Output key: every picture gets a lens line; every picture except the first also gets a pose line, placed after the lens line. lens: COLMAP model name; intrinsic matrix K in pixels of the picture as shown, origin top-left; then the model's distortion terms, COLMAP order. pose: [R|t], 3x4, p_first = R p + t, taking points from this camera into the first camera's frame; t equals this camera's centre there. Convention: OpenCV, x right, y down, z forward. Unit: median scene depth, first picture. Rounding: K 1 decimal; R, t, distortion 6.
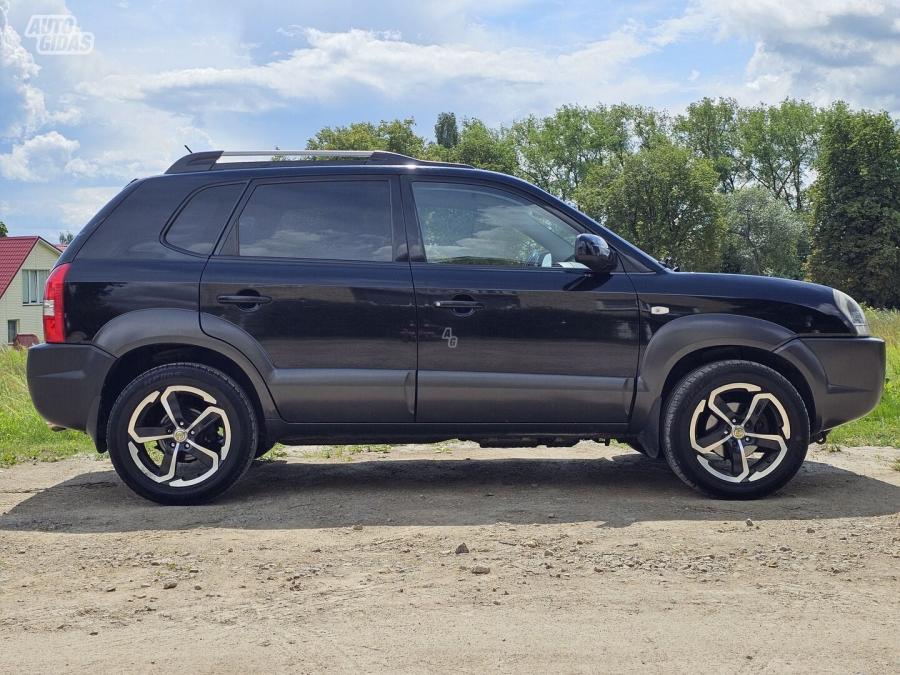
lens RADIAL K [[1214.5, 0, 450.4], [0, 1214.5, 343.7], [0, 0, 1]] dist [0.068765, 0.000000]
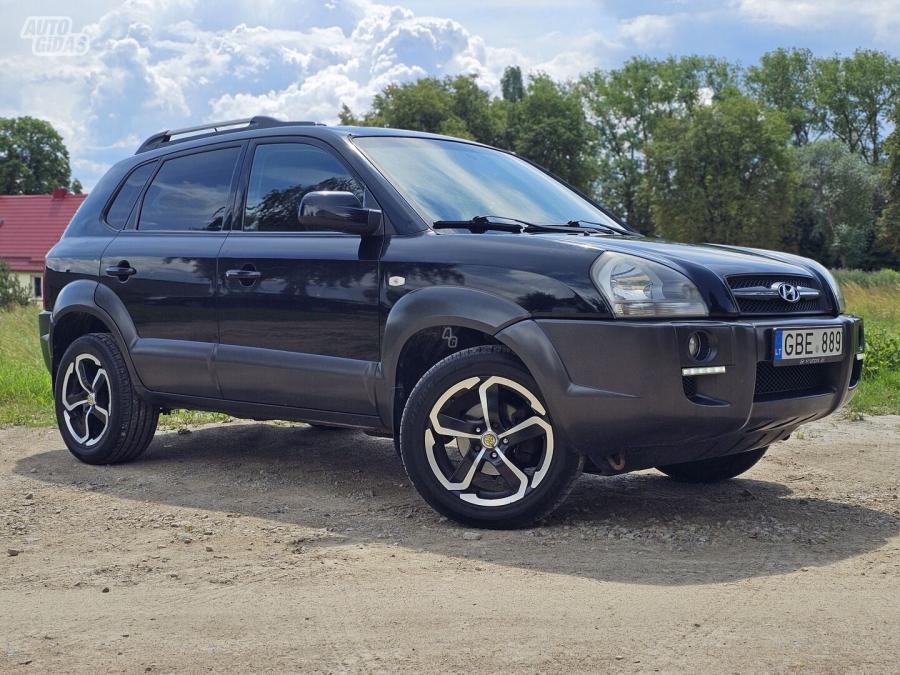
lens RADIAL K [[1214.5, 0, 441.8], [0, 1214.5, 344.5], [0, 0, 1]] dist [0.068765, 0.000000]
pose [[0.997966, 0.005345, -0.063521, 0.037386], [-0.002910, 0.999259, 0.038373, -0.013370], [0.063679, -0.038110, 0.997242, -0.033292]]
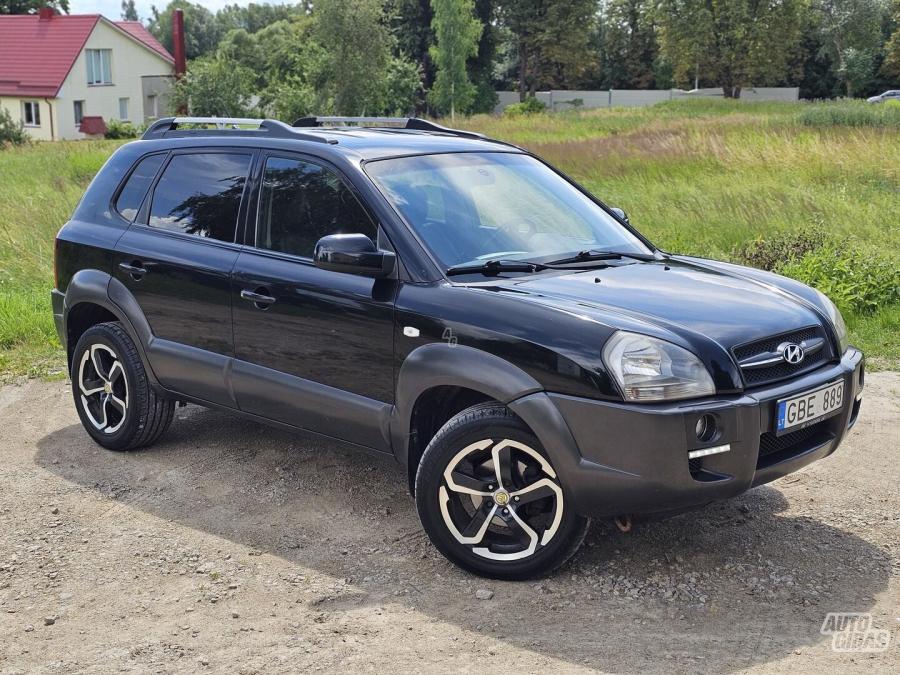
lens RADIAL K [[1214.5, 0, 453.5], [0, 1214.5, 329.7], [0, 0, 1]] dist [0.068765, 0.000000]
pose [[0.998591, 0.017471, -0.050117, 0.027781], [-0.008129, 0.983473, 0.180872, -0.148516], [0.052449, -0.180210, 0.982229, -0.035439]]
